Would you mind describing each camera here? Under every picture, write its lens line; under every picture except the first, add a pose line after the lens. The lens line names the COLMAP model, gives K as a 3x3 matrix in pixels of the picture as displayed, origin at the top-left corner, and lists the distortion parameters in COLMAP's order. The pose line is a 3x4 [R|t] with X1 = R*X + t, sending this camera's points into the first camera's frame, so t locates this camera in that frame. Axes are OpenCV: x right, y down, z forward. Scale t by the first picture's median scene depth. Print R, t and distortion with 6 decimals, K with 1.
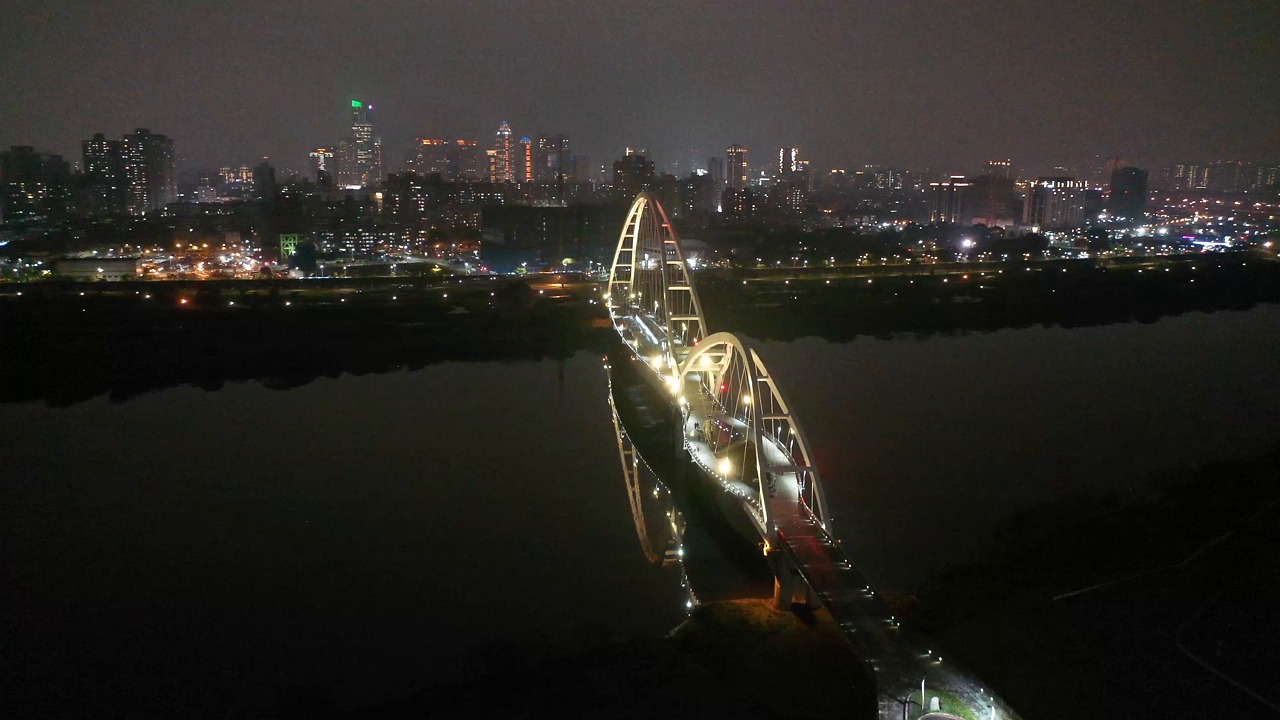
lens RADIAL K [[1042.4, 0, 640.0], [0, 1042.4, 360.0], [0, 0, 1]] dist [0.010678, -0.002189]
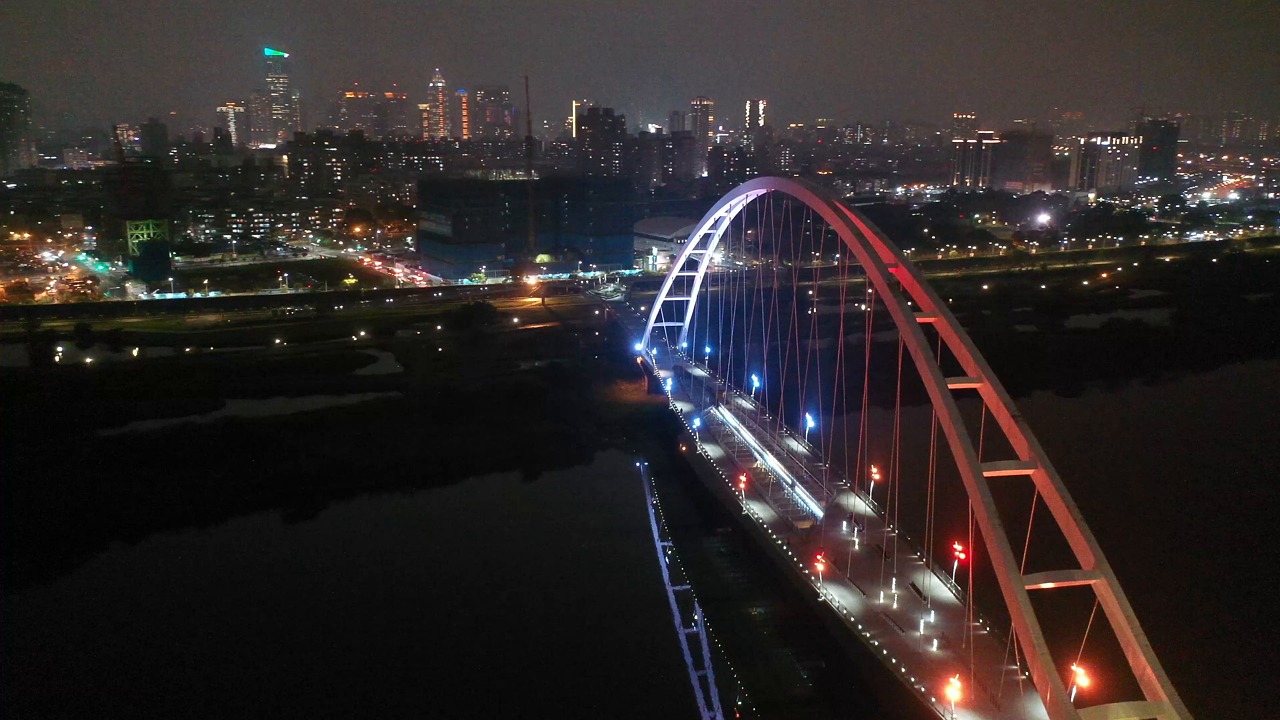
lens RADIAL K [[1042.4, 0, 640.0], [0, 1042.4, 360.0], [0, 0, 1]] dist [0.010678, -0.002189]
pose [[0.998099, -0.017772, 0.059014, -0.028832], [0.015301, 0.998998, 0.042062, -0.033777], [-0.059702, -0.041079, 0.997371, 0.180887]]
